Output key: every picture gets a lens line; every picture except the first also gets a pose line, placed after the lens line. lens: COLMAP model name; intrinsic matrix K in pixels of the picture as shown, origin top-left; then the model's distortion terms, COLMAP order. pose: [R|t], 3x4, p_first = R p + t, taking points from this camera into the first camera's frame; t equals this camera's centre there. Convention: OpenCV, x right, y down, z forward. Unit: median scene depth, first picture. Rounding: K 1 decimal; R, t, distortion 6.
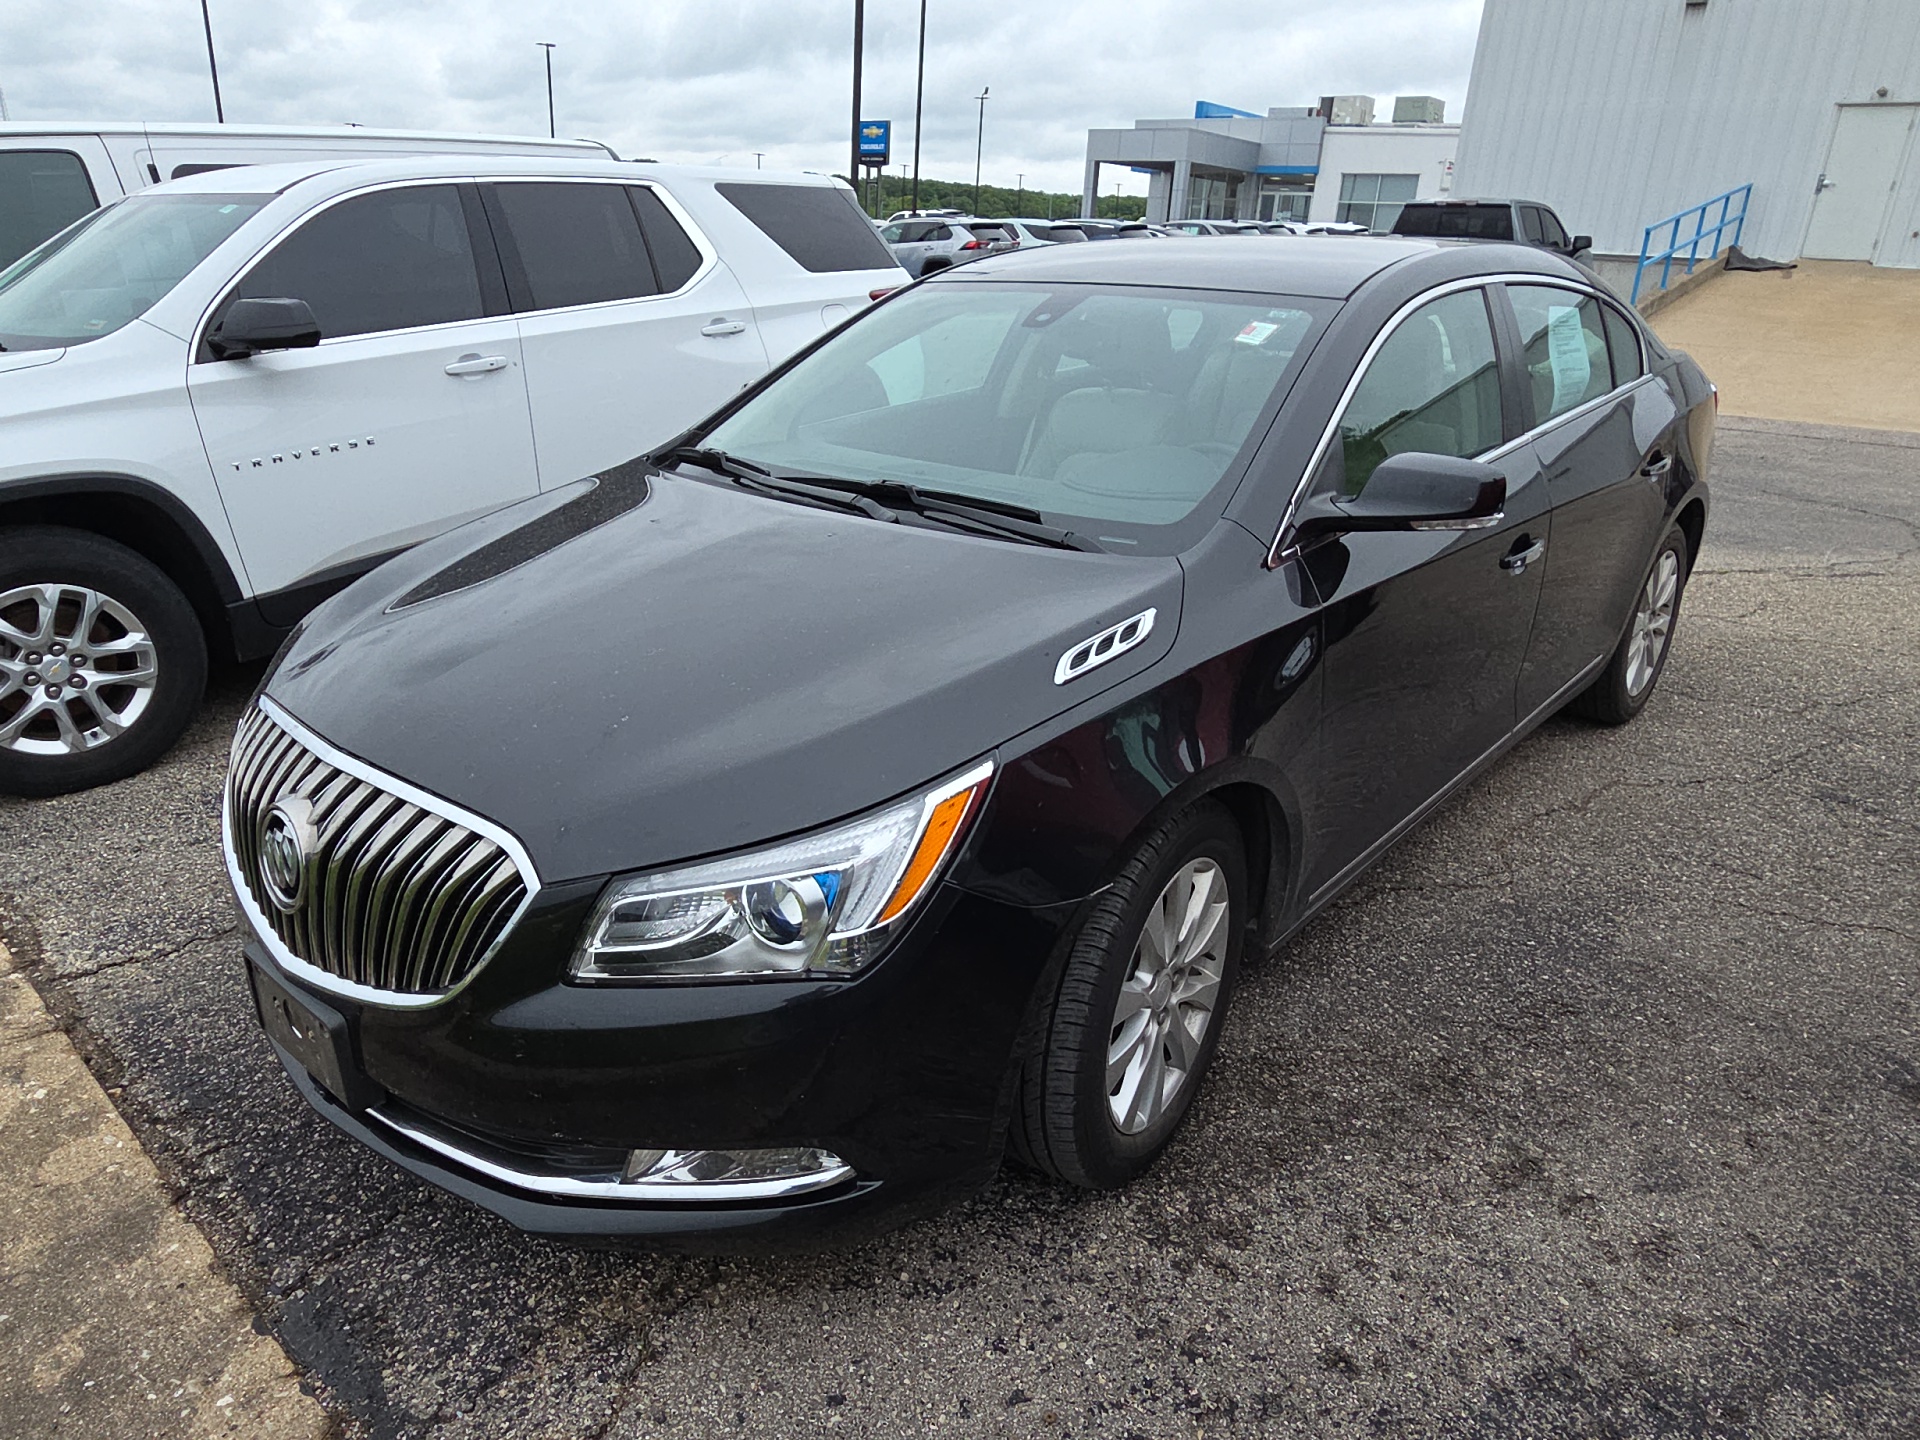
lens RADIAL K [[1269.2, 0, 948.8], [0, 1269.2, 729.5], [0, 0, 1]] dist [0.006955, -0.002717]
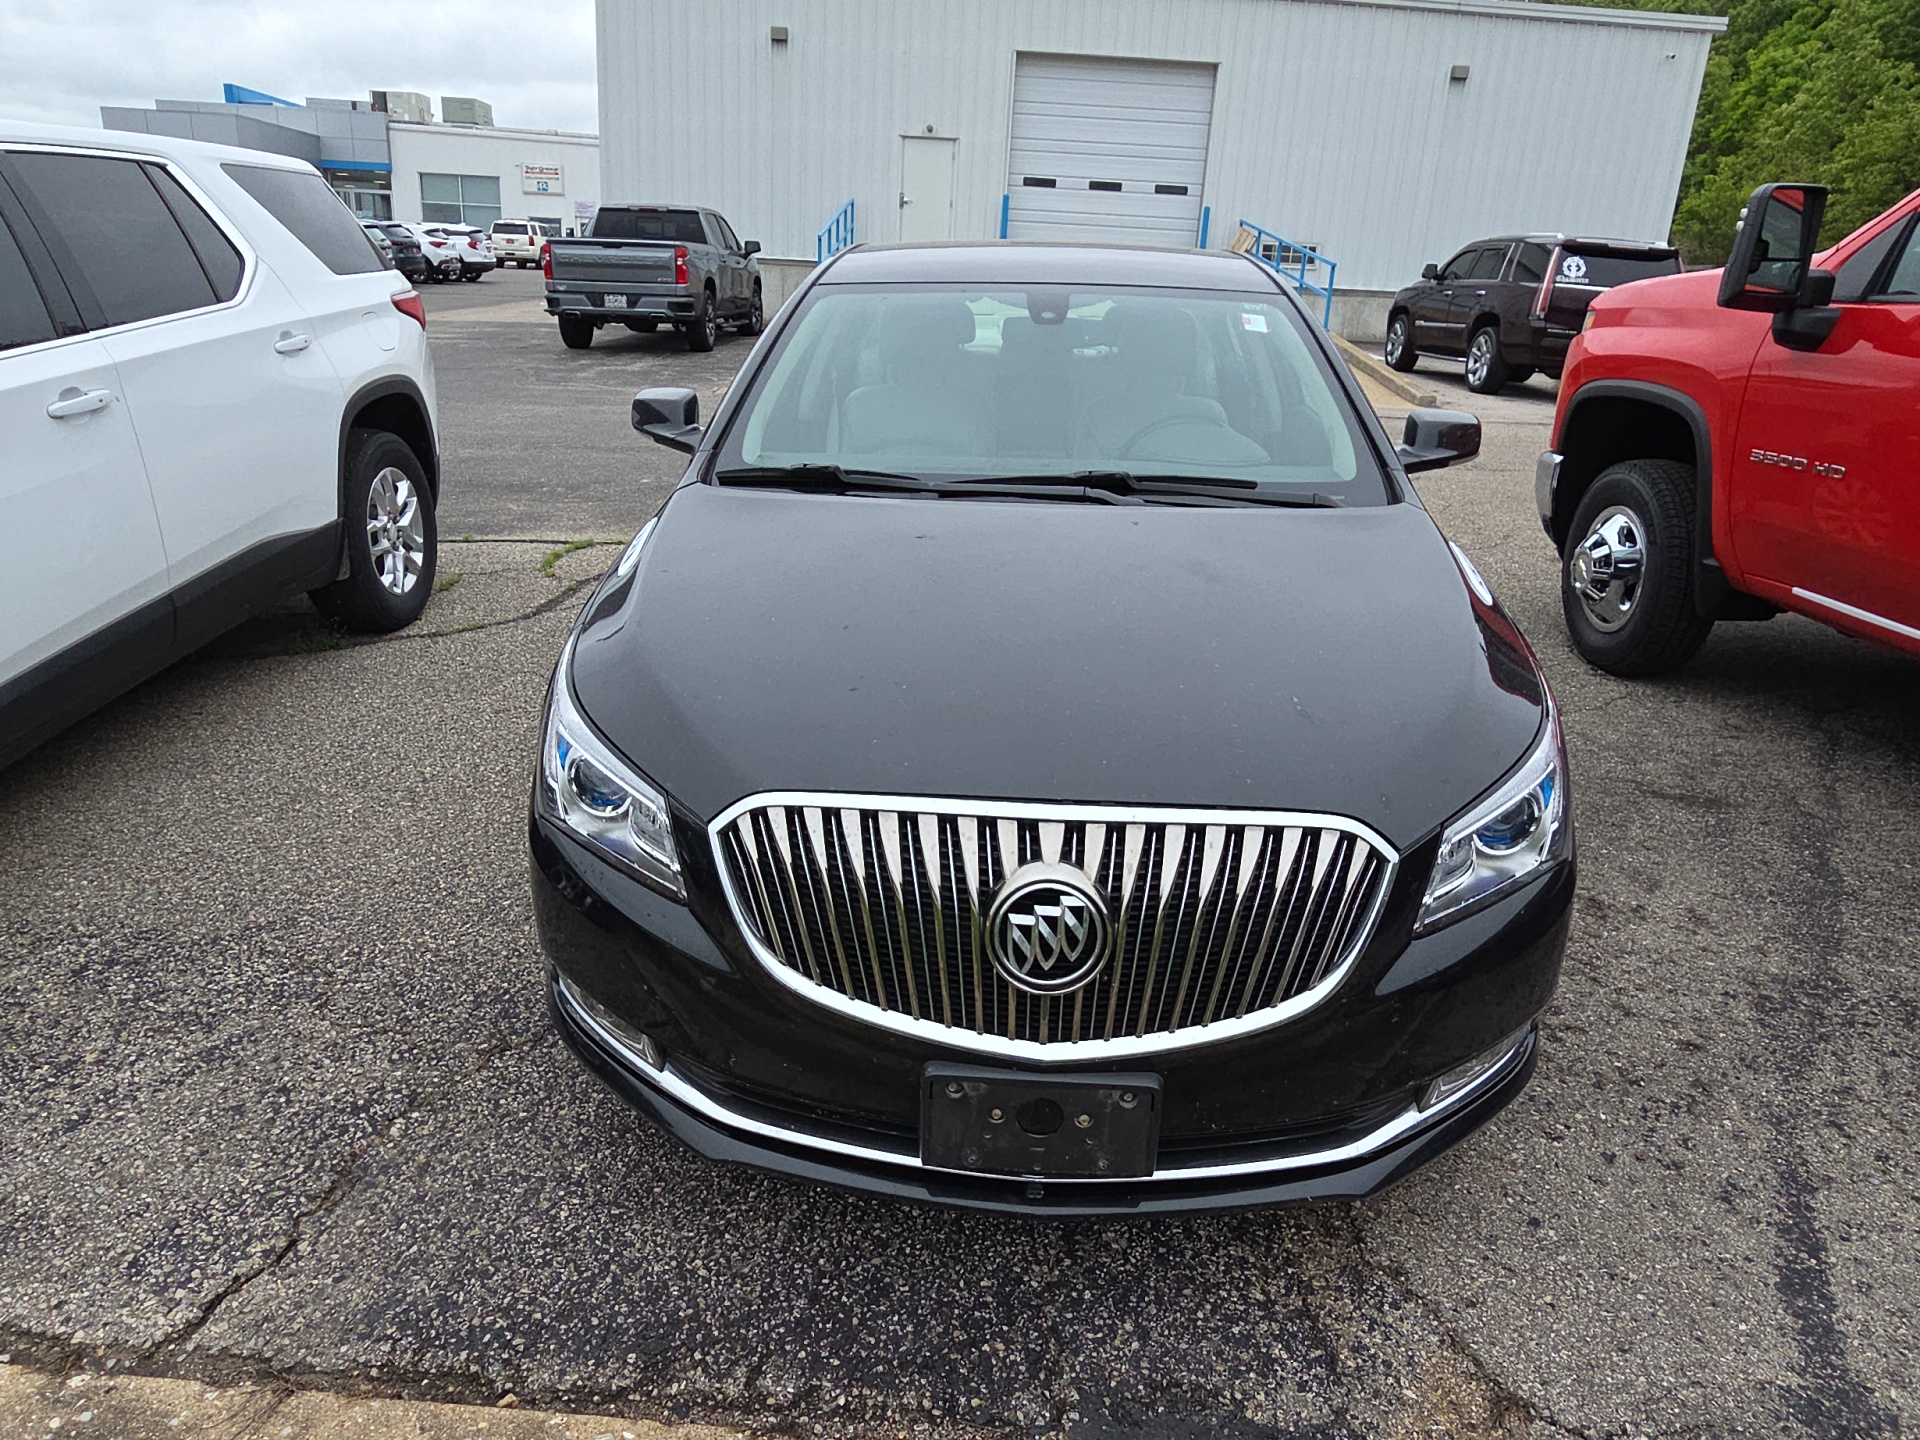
lens RADIAL K [[1269.2, 0, 948.8], [0, 1269.2, 729.5], [0, 0, 1]] dist [0.006955, -0.002717]
pose [[0.782779, -0.213500, 0.584529, -0.388141], [0.214253, 0.974341, 0.068959, -0.041774], [-0.584254, 0.071258, 0.808437, 0.113809]]
